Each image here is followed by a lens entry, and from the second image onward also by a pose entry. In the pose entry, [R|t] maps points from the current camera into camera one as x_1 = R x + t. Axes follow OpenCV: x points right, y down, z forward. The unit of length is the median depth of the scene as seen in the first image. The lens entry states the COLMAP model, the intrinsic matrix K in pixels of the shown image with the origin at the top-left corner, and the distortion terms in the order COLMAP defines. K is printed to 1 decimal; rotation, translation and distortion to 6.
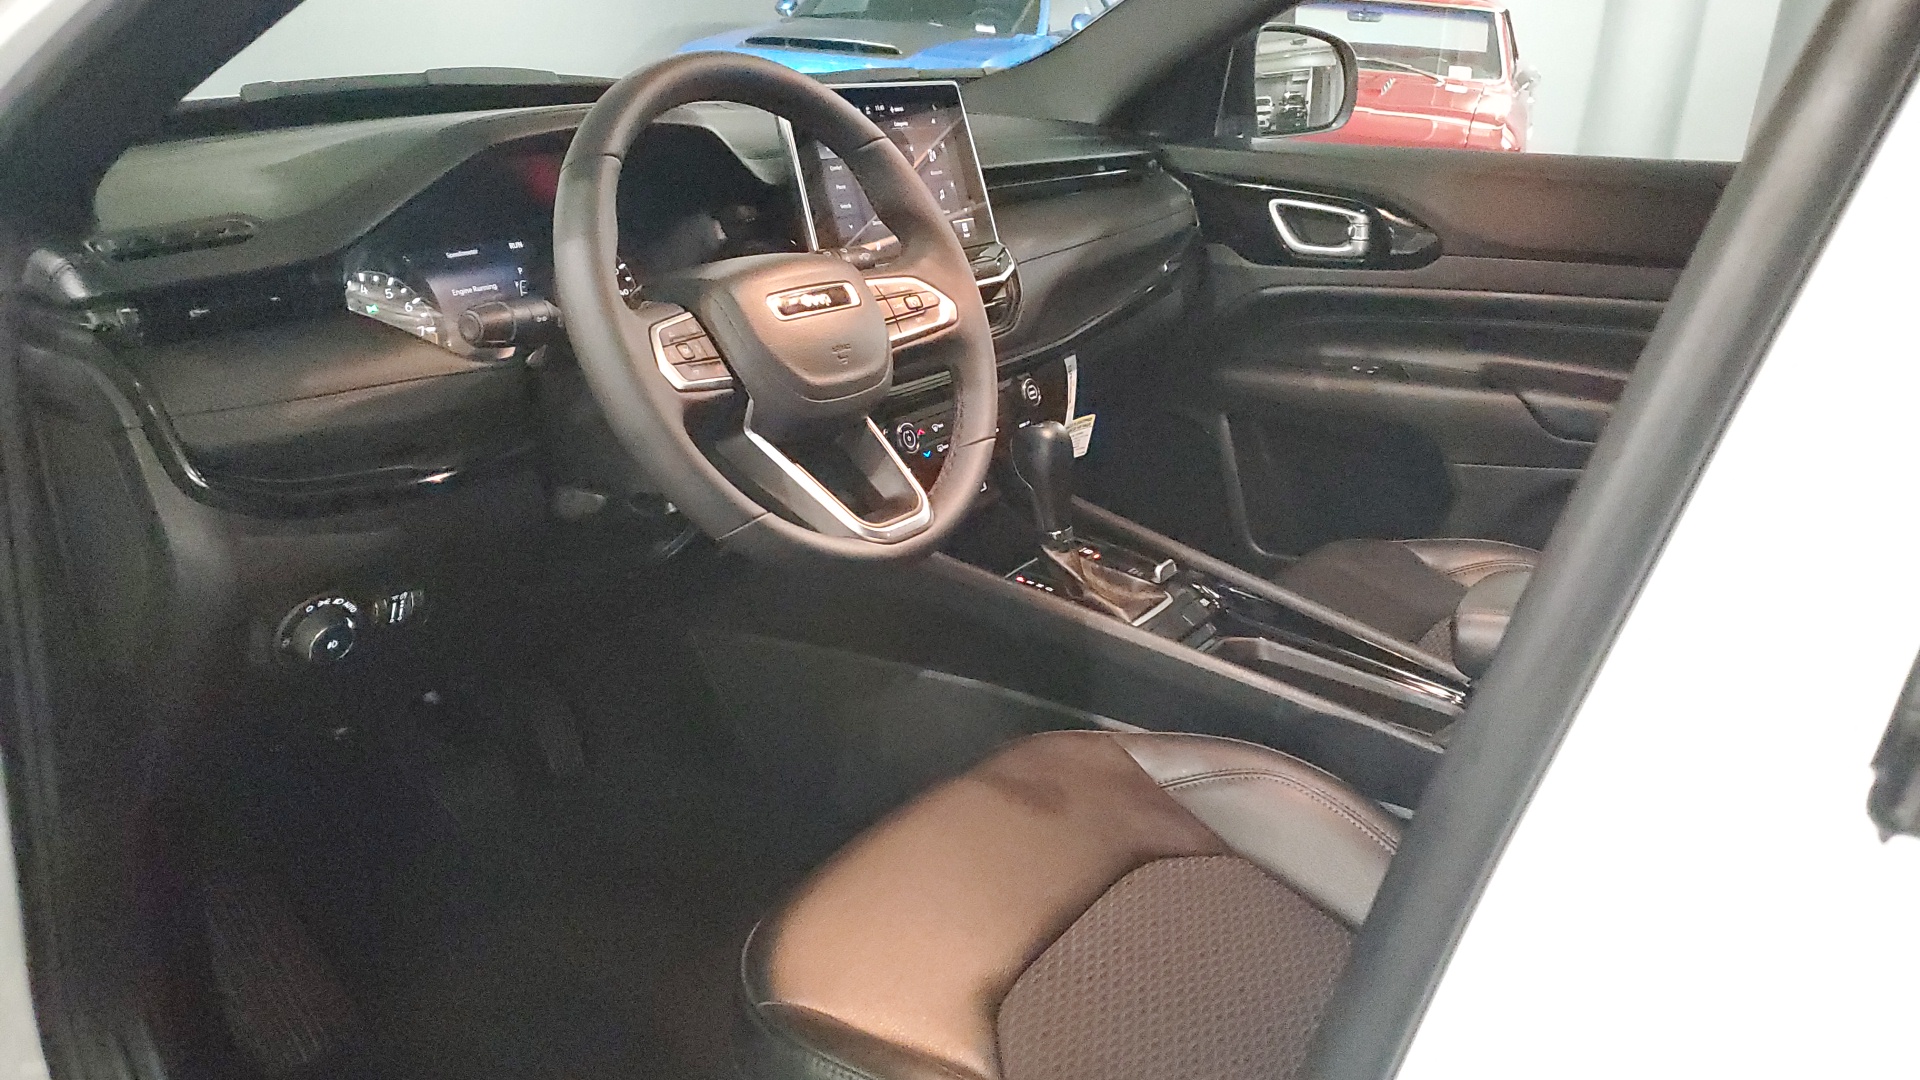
lens RADIAL K [[1481.5, 0, 960.7], [0, 1481.5, 537.1], [0, 0, 1]] dist [0.048499, -0.096986]
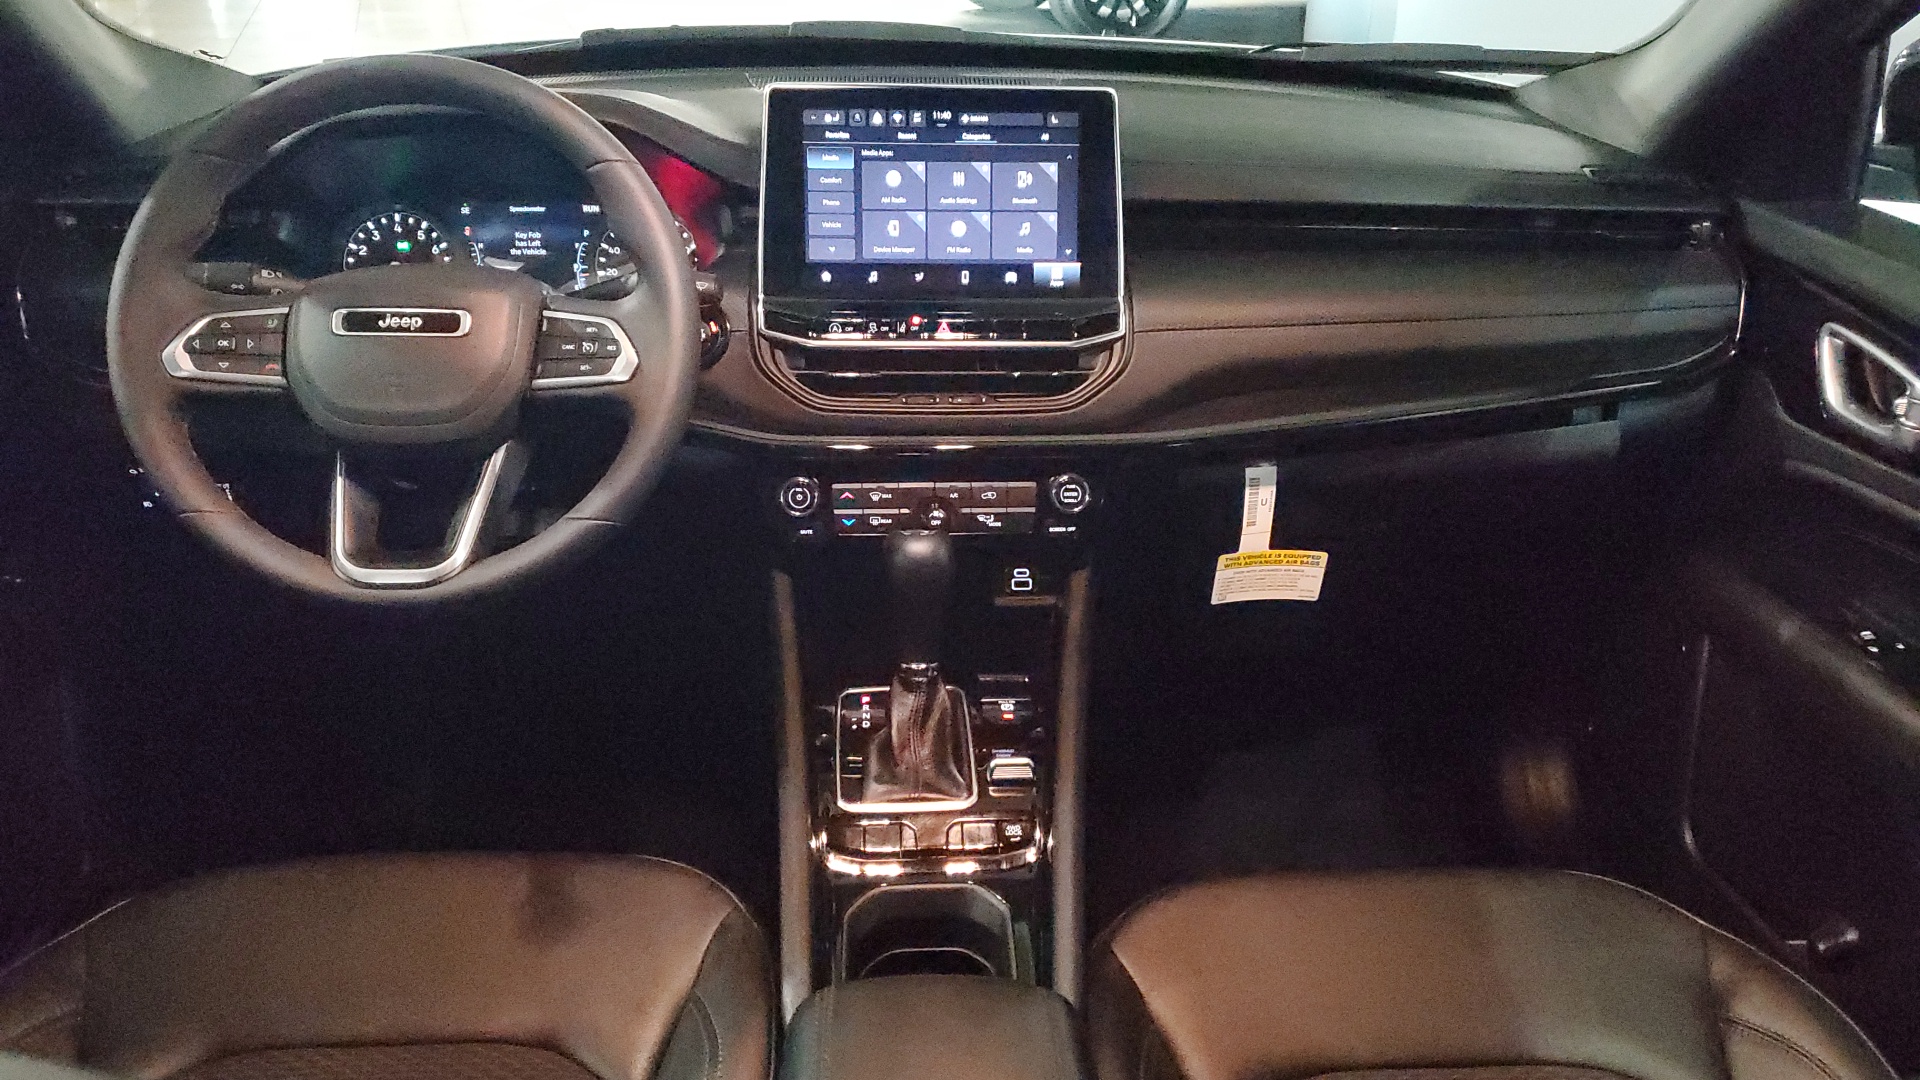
lens RADIAL K [[1481.5, 0, 956.9], [0, 1481.5, 557.4], [0, 0, 1]] dist [0.048499, -0.096986]
pose [[0.584686, 0.340107, -0.736525, 0.739775], [-0.268943, 0.937799, 0.219550, -0.273781], [0.765383, 0.069715, 0.639788, 0.554579]]
